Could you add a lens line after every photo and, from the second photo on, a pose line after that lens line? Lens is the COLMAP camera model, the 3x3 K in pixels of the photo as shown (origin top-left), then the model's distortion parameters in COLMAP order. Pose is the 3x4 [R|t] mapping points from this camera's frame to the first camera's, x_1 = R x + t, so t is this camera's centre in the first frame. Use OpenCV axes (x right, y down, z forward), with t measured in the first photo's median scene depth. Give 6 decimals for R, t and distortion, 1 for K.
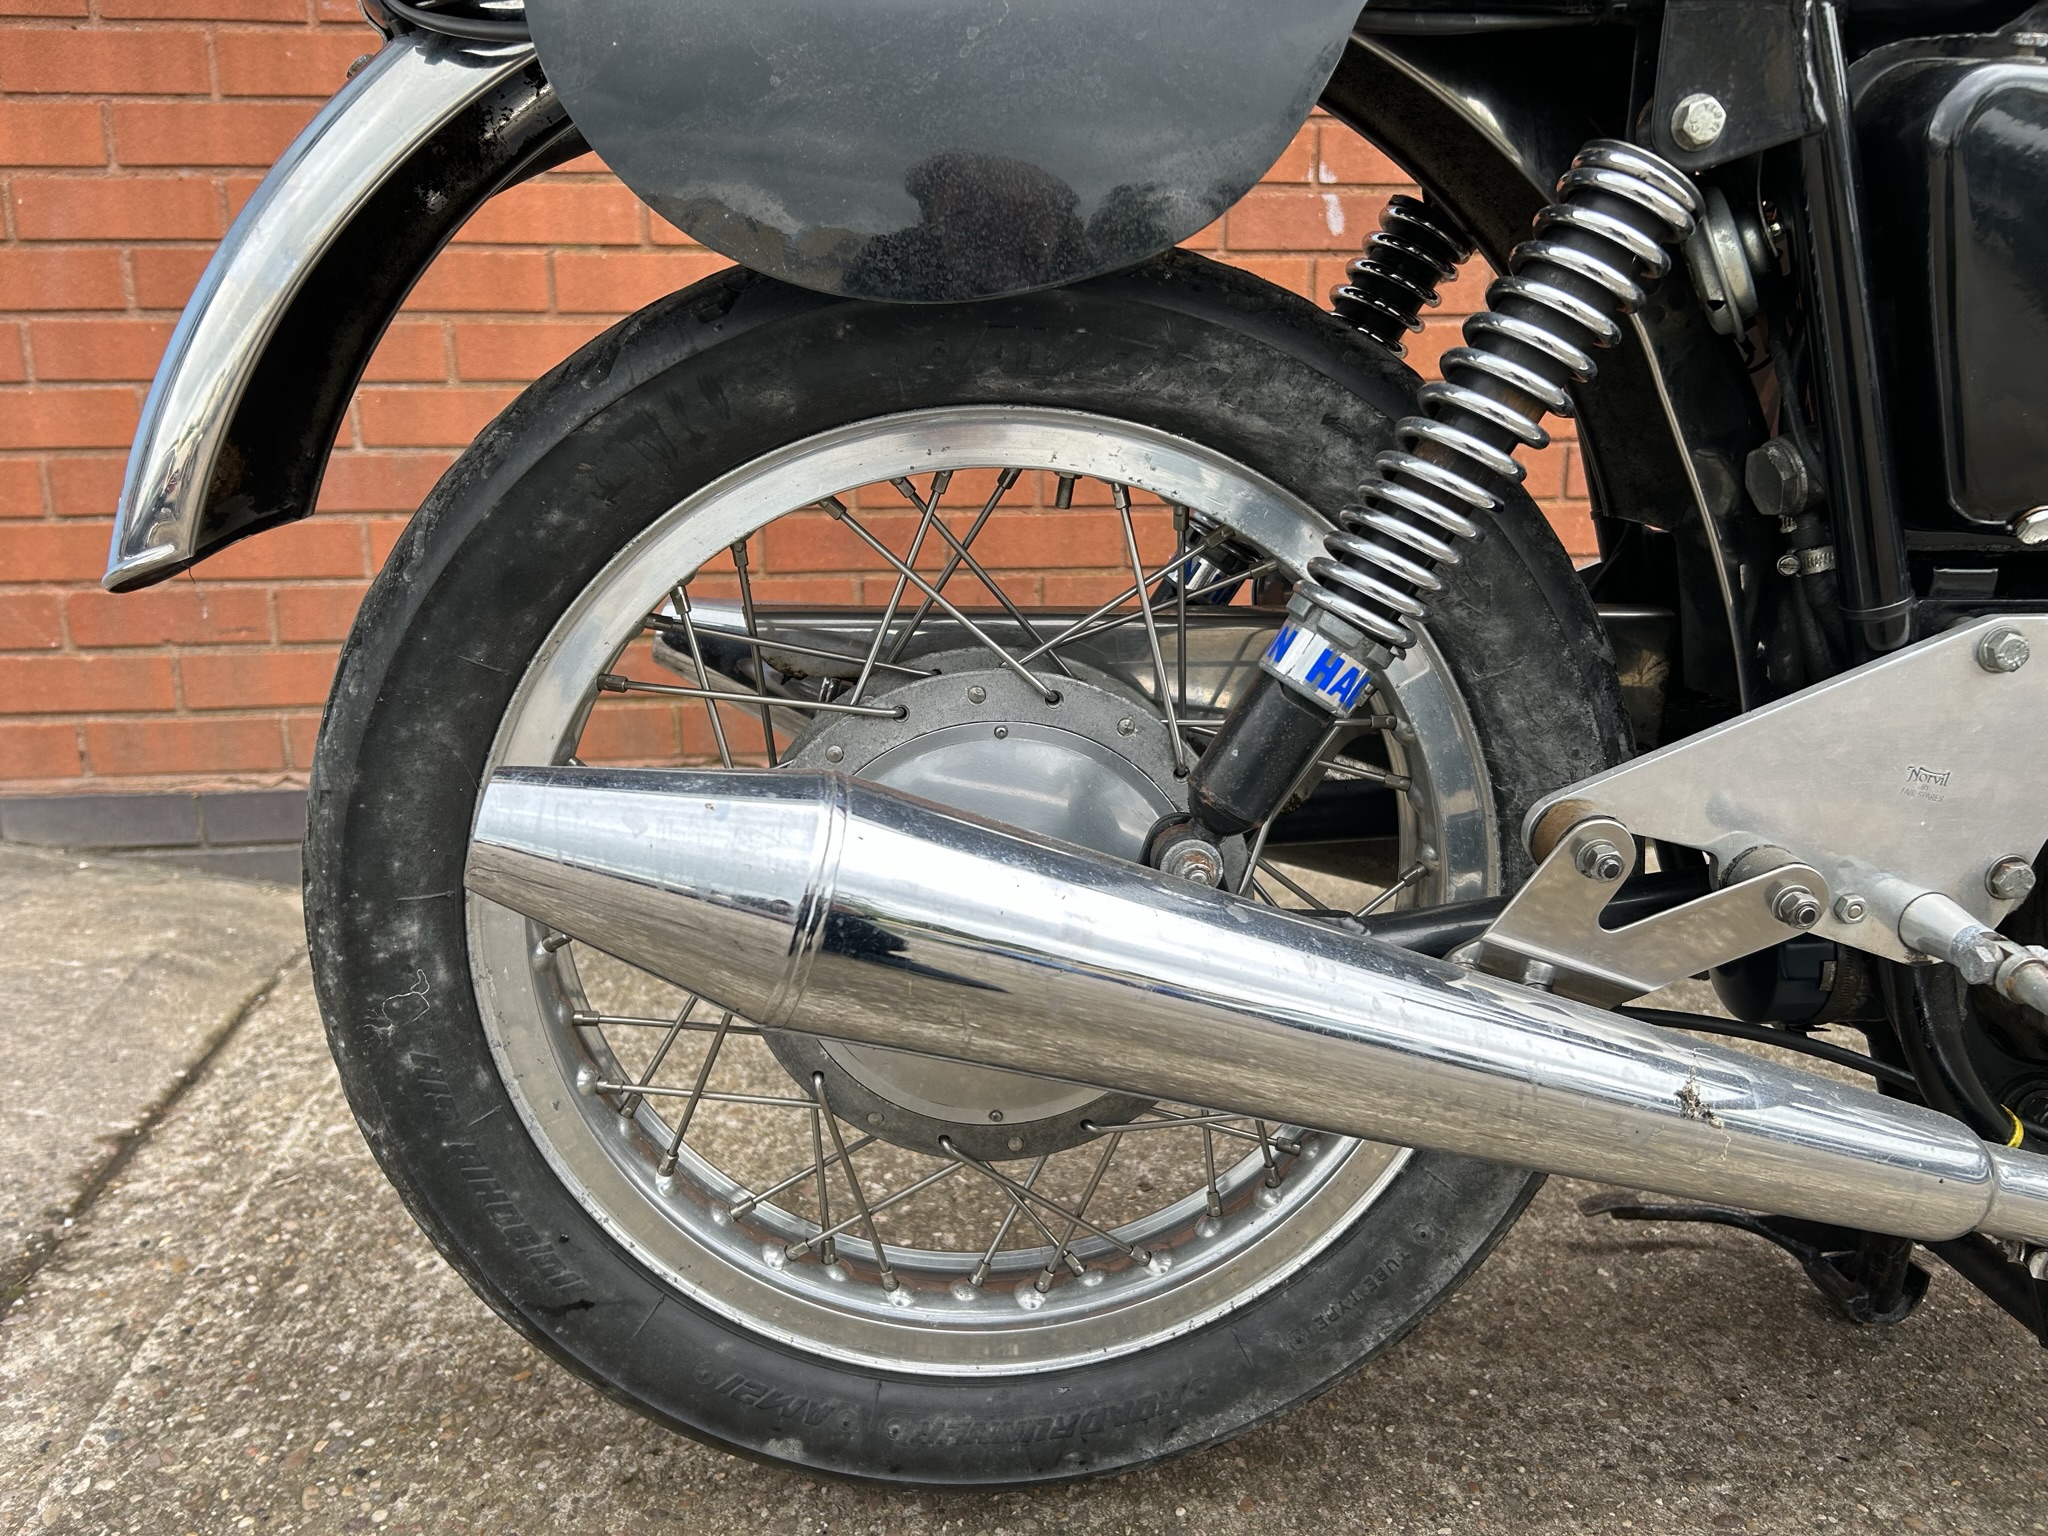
lens RADIAL K [[1567.5, 0, 1017.4], [0, 1567.5, 766.5], [0, 0, 1]] dist [0.045911, -0.058848]
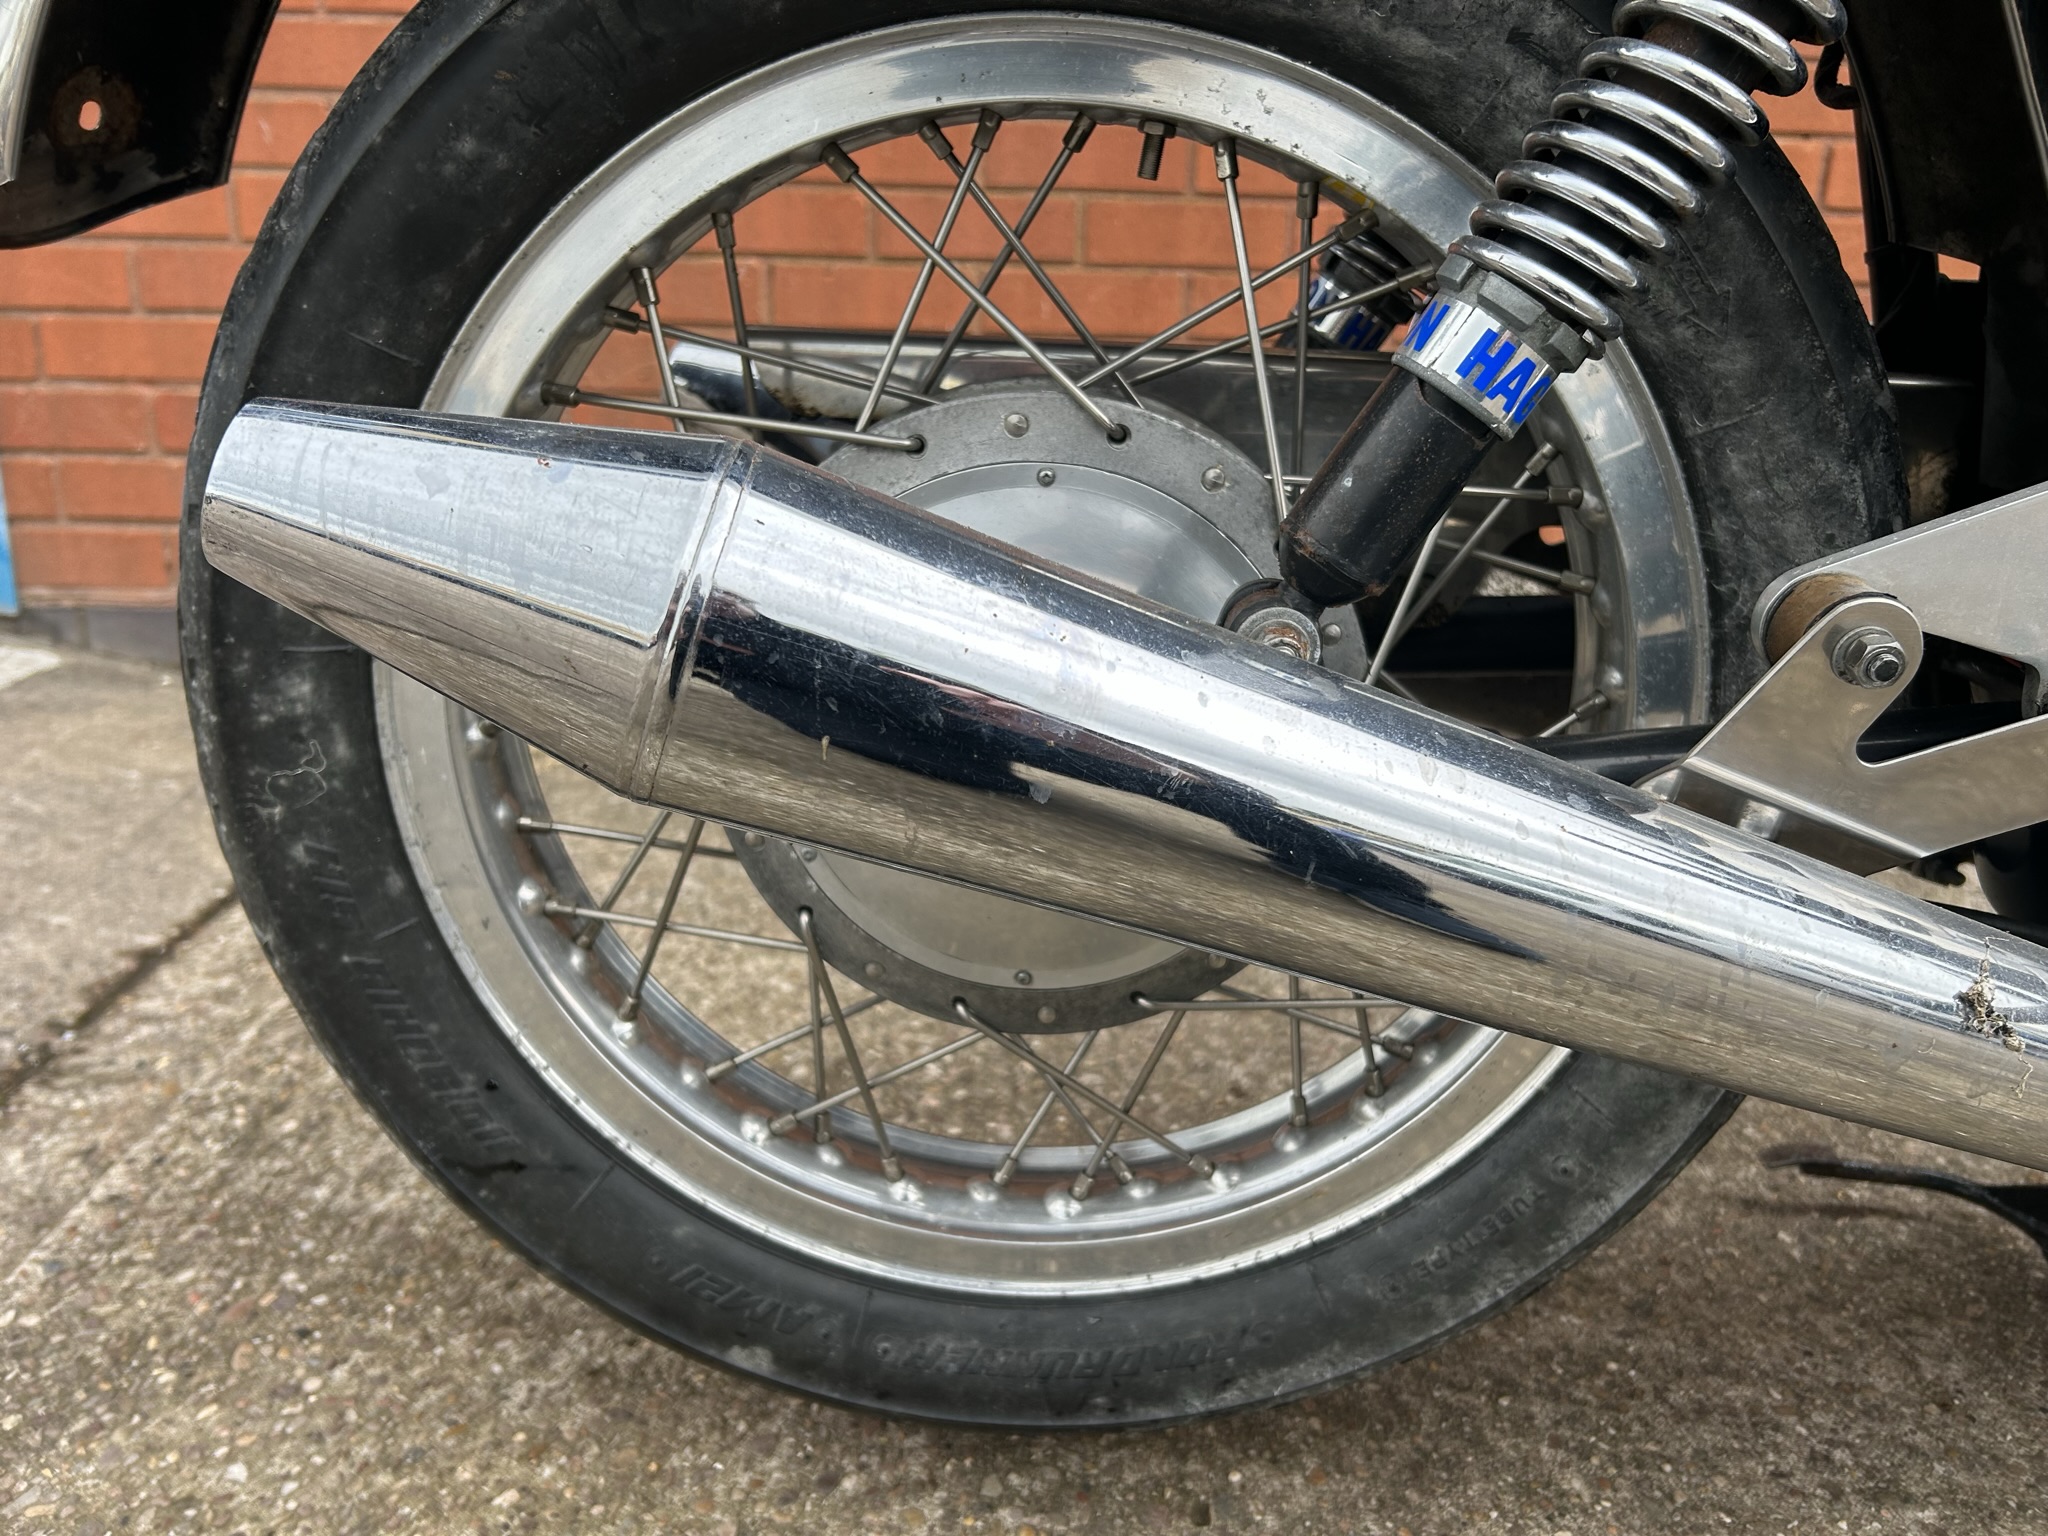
lens RADIAL K [[1567.5, 0, 1020.9], [0, 1567.5, 764.4], [0, 0, 1]] dist [0.045911, -0.058848]
pose [[0.993571, 0.060810, -0.095498, 0.051353], [-0.055452, 0.996787, 0.057791, 0.064942], [0.098705, -0.052124, 0.993751, 0.203512]]
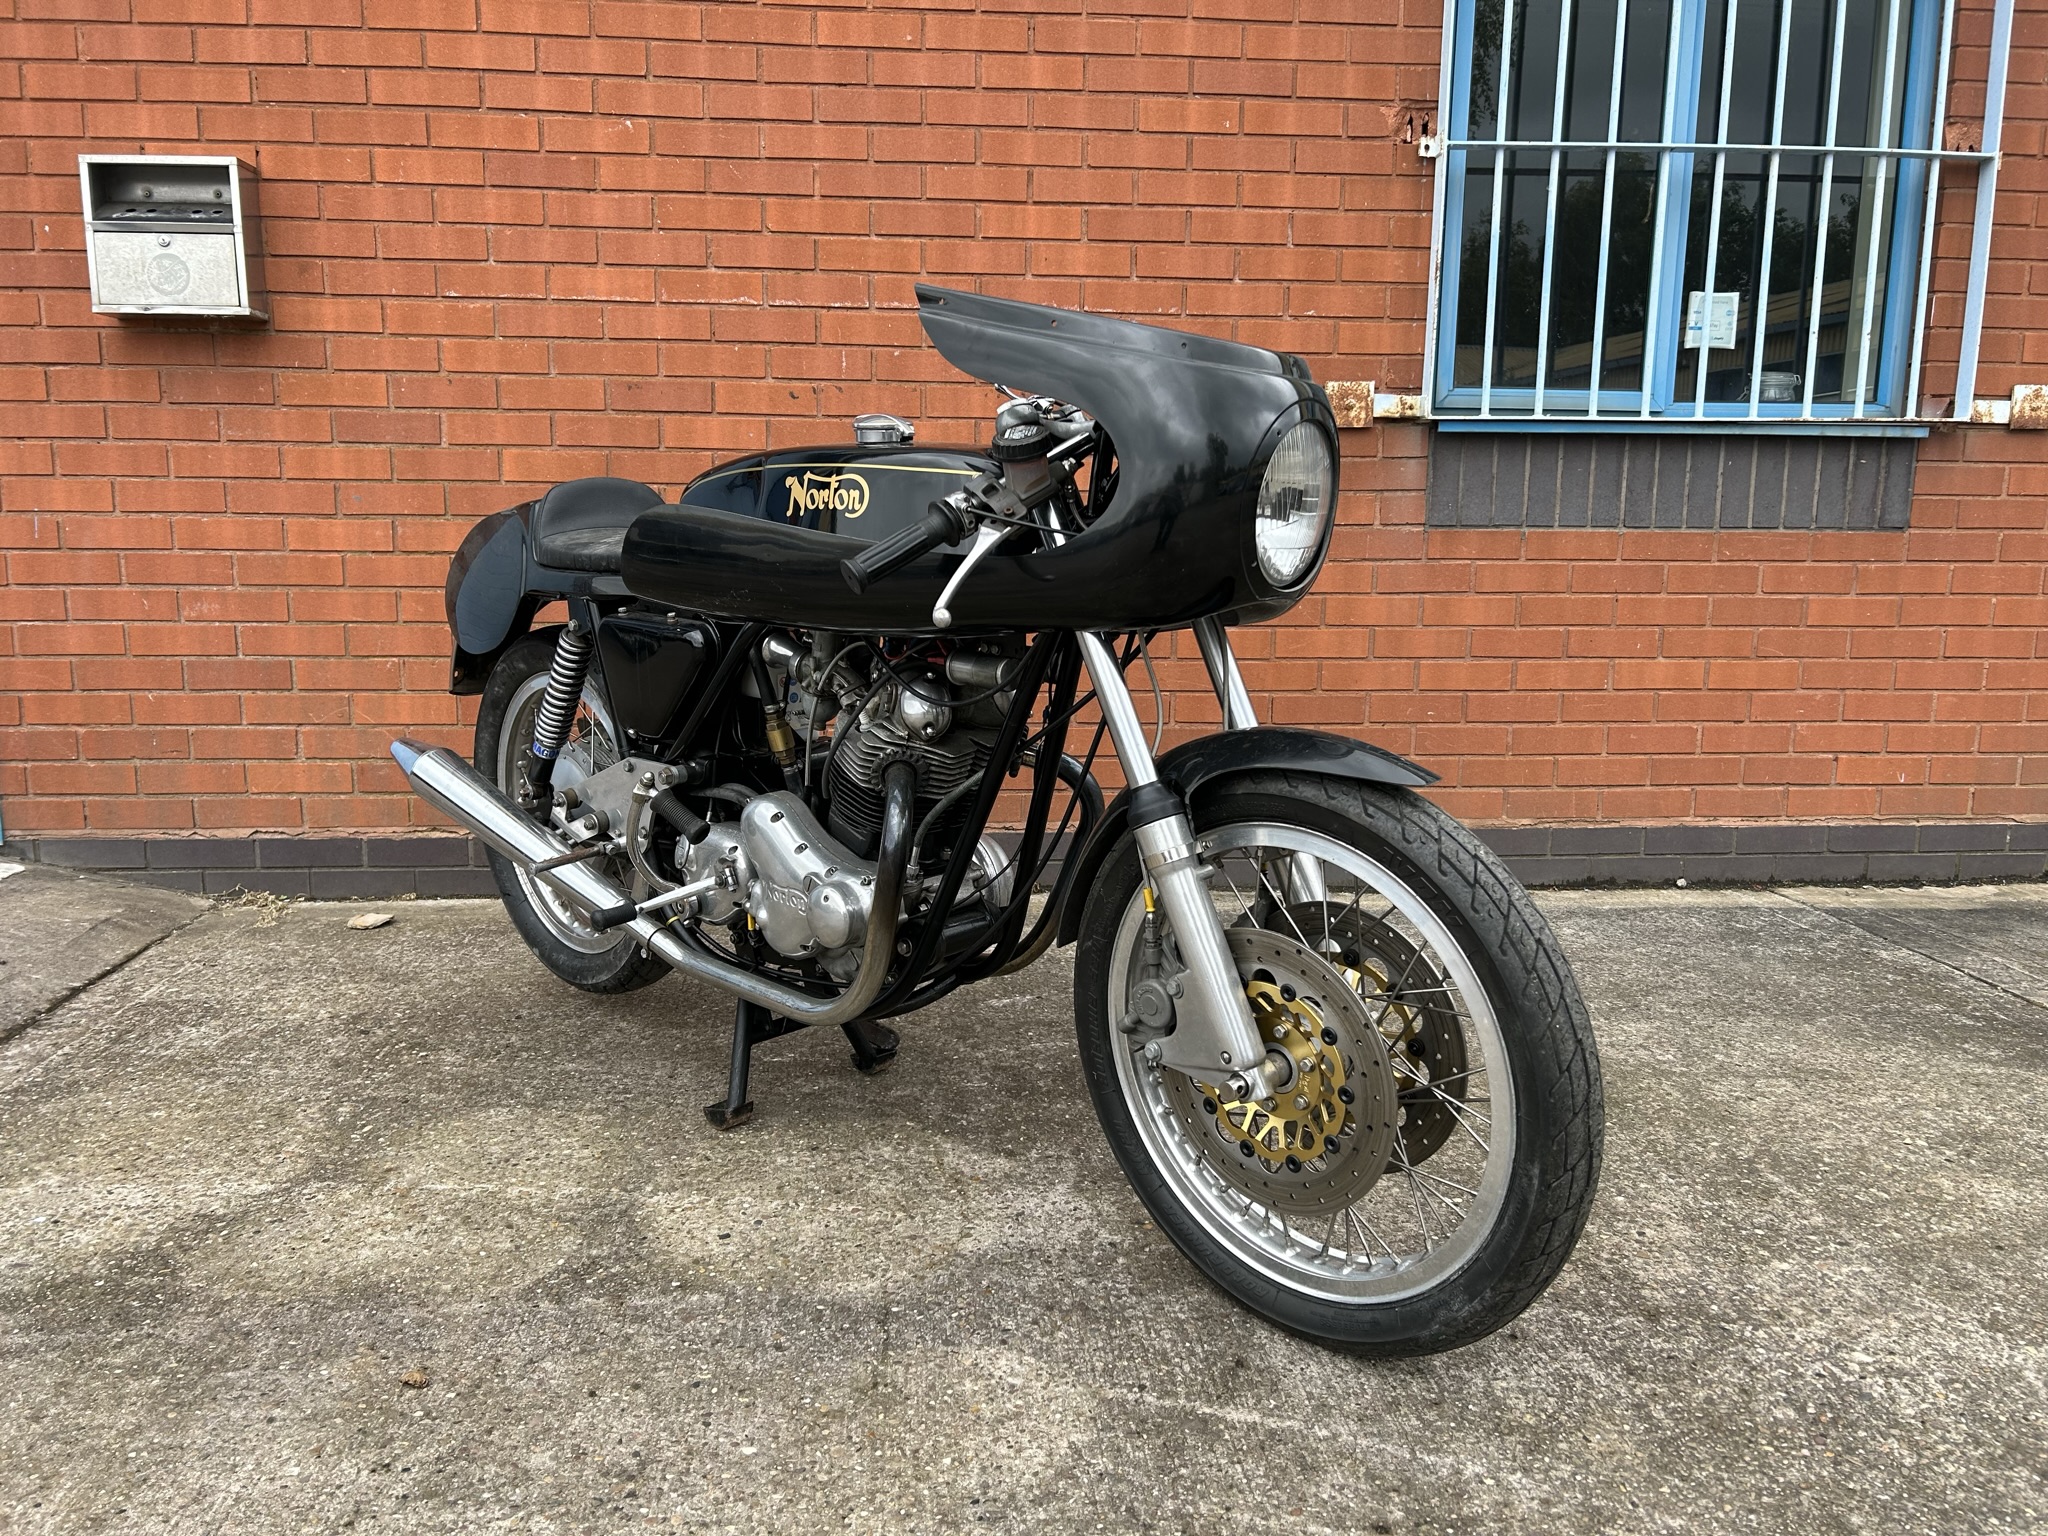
lens RADIAL K [[1567.5, 0, 1032.1], [0, 1567.5, 774.9], [0, 0, 1]] dist [0.045911, -0.058848]
pose [[0.998851, 0.023162, -0.041953, 1.338337], [-0.025778, 0.997685, -0.062928, 0.070854], [0.040398, 0.063937, 0.997136, -1.818478]]
